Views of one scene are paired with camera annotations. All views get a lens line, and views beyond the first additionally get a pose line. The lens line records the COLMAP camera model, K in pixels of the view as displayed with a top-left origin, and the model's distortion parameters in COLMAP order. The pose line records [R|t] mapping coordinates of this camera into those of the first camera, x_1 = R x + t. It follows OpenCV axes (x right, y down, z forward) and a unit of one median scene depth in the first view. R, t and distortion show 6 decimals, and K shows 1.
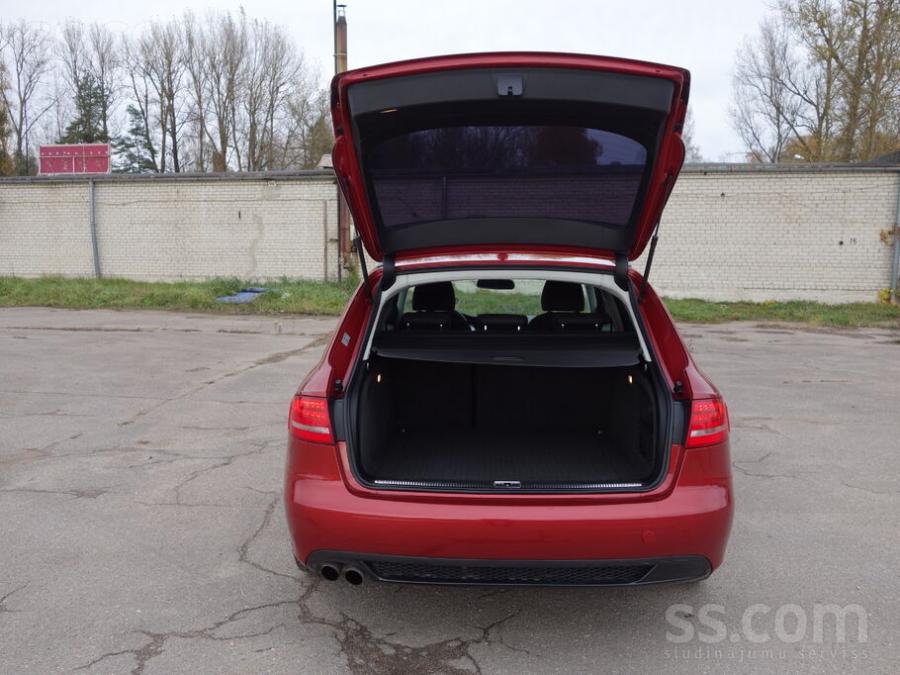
lens RADIAL K [[800.4, 0, 449.0], [0, 800.4, 335.8], [0, 0, 1]] dist [0.001423, -0.003893]
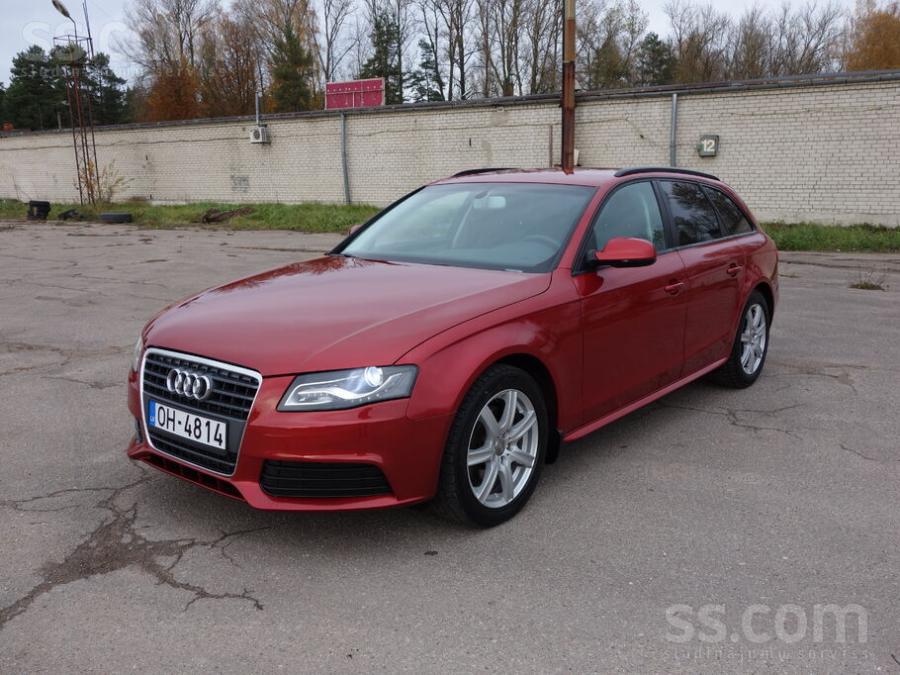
lens RADIAL K [[800.4, 0, 450.5], [0, 800.4, 336.6], [0, 0, 1]] dist [0.001423, -0.003893]
pose [[0.937827, 0.055970, -0.342561, 0.081507], [-0.025456, 0.995347, 0.092934, 0.001388], [0.346168, -0.078436, 0.934888, 0.020103]]
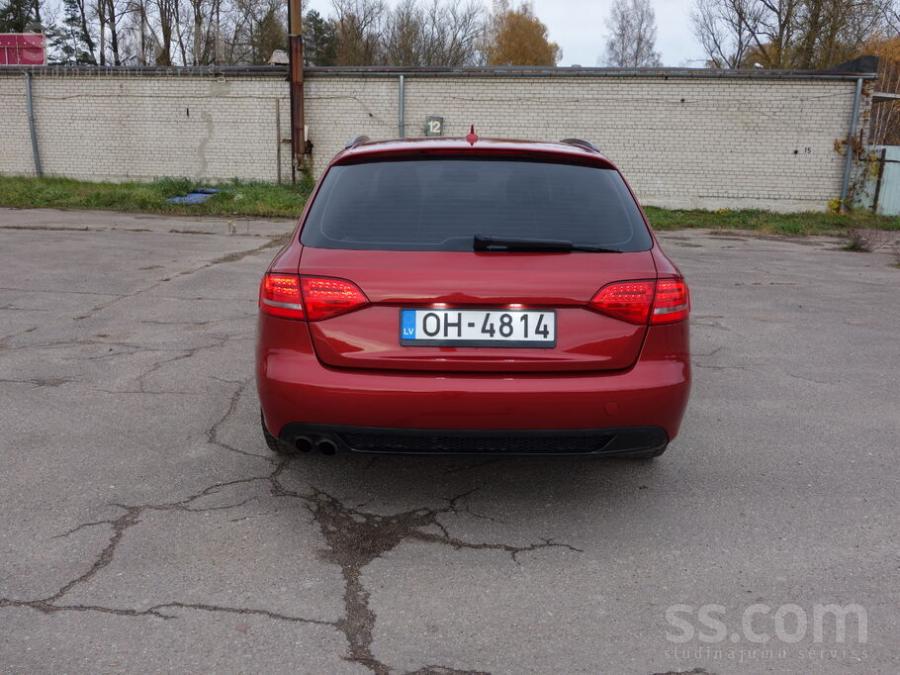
lens RADIAL K [[800.4, 0, 449.1], [0, 800.4, 337.8], [0, 0, 1]] dist [0.001423, -0.003893]
pose [[0.998359, 0.003821, 0.057145, -0.002346], [-0.010382, 0.993315, 0.114968, 0.004418], [-0.056324, -0.115373, 0.991724, -0.001739]]
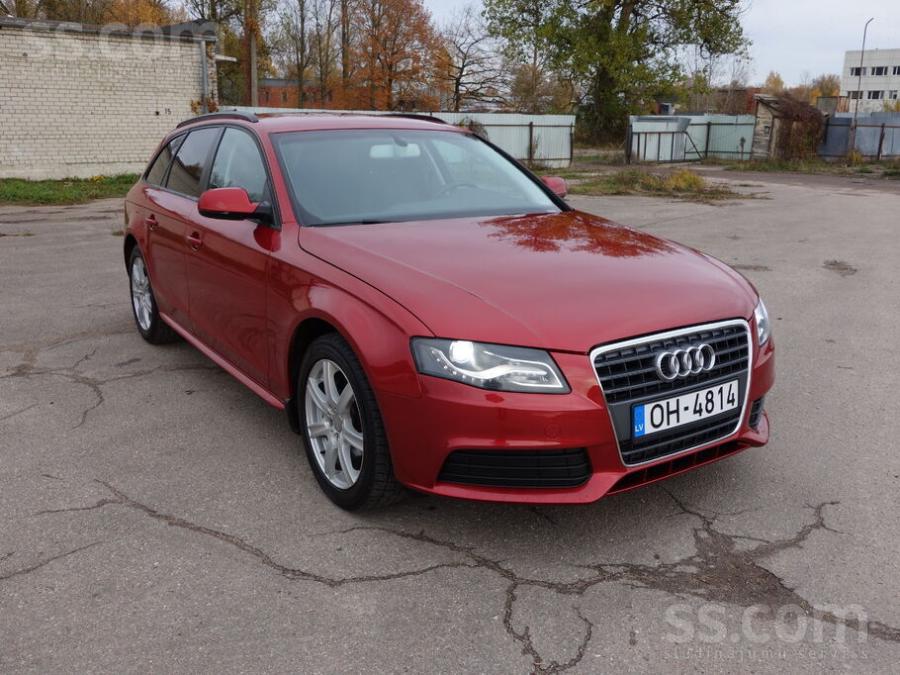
lens RADIAL K [[800.4, 0, 448.0], [0, 800.4, 338.8], [0, 0, 1]] dist [0.001423, -0.003893]
pose [[0.605180, -0.208725, 0.768239, -0.101976], [0.086872, 0.976569, 0.196893, -0.005745], [-0.791335, -0.052417, 0.609132, 0.082139]]
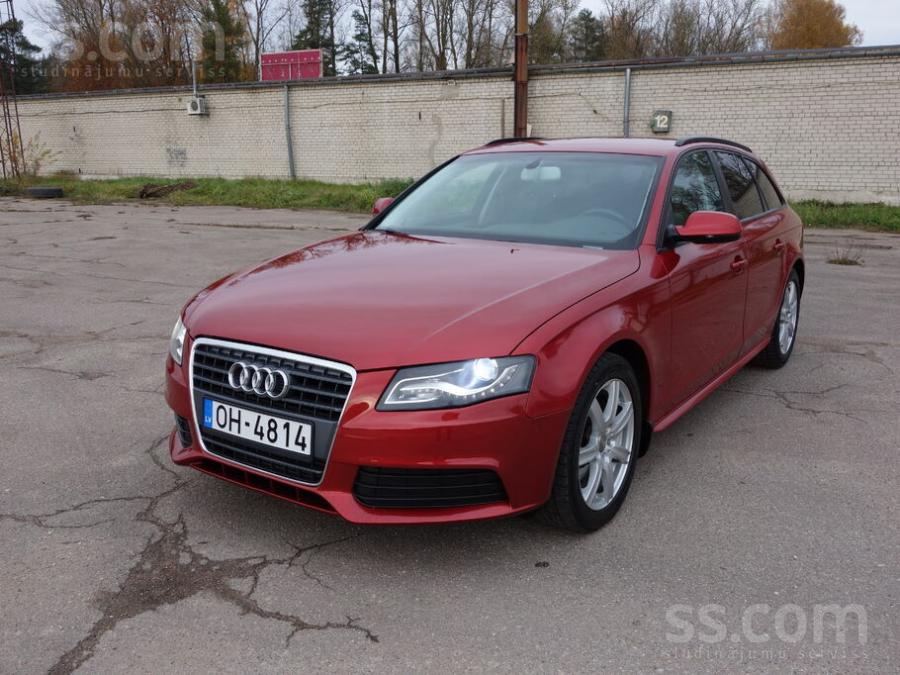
lens RADIAL K [[800.4, 0, 450.2], [0, 800.4, 336.5], [0, 0, 1]] dist [0.001423, -0.003893]
pose [[0.963427, 0.054106, -0.262452, 0.053852], [-0.023207, 0.992571, 0.119434, 0.002057], [0.266964, -0.108975, 0.957525, 0.026102]]
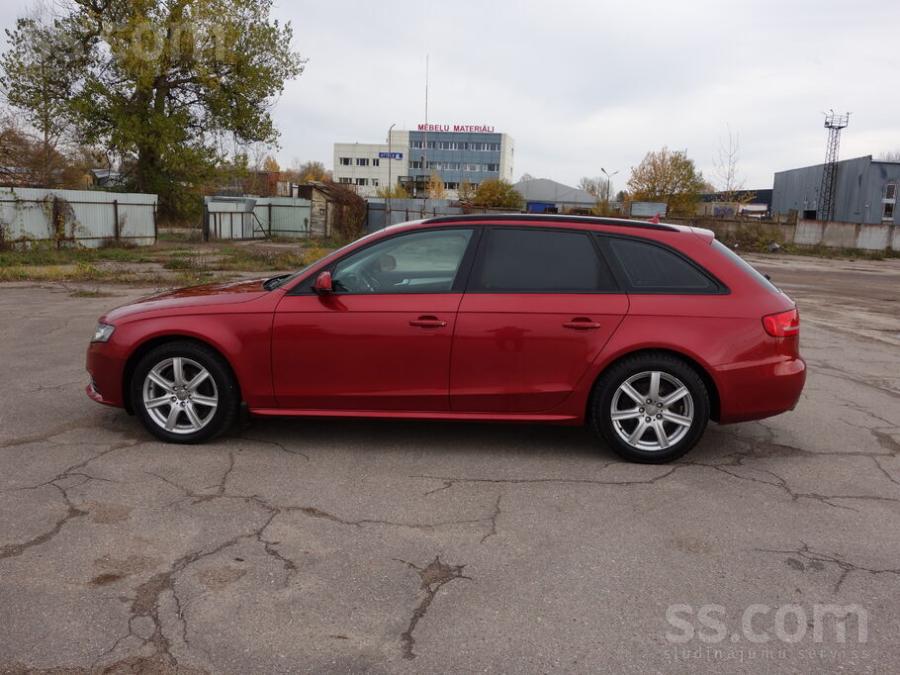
lens RADIAL K [[800.4, 0, 450.5], [0, 800.4, 340.3], [0, 0, 1]] dist [0.001423, -0.003893]
pose [[0.050516, -0.163084, 0.985318, -0.214640], [0.079805, 0.984082, 0.158787, -0.020843], [-0.995530, 0.070612, 0.062727, 0.184509]]
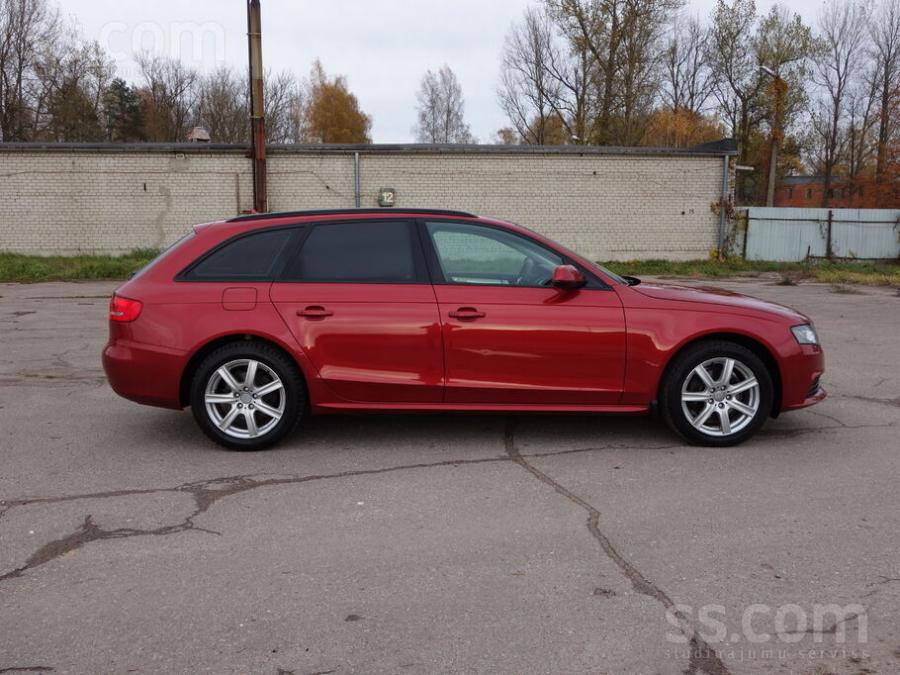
lens RADIAL K [[800.4, 0, 449.8], [0, 800.4, 334.9], [0, 0, 1]] dist [0.001423, -0.003893]
pose [[0.953116, -0.048487, 0.298694, -0.215682], [0.038765, 0.998511, 0.038393, 0.011077], [-0.300111, -0.025014, 0.953576, -0.081090]]
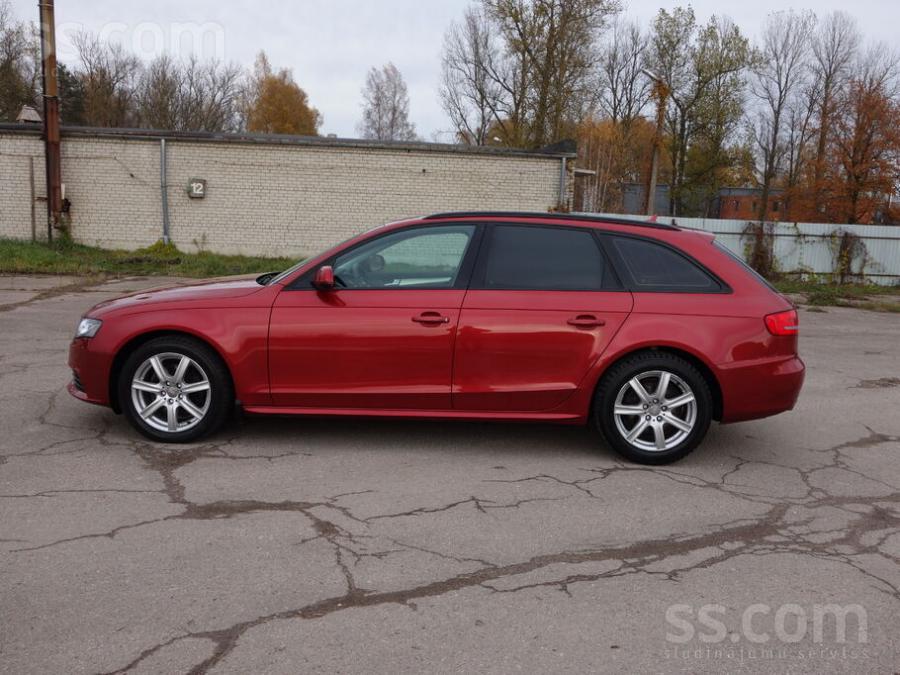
lens RADIAL K [[800.4, 0, 448.9], [0, 800.4, 336.3], [0, 0, 1]] dist [0.001423, -0.003893]
pose [[0.941948, -0.020717, 0.335119, -0.009065], [0.007886, 0.999184, 0.039602, 0.012441], [-0.335666, -0.034660, 0.941343, -0.081262]]
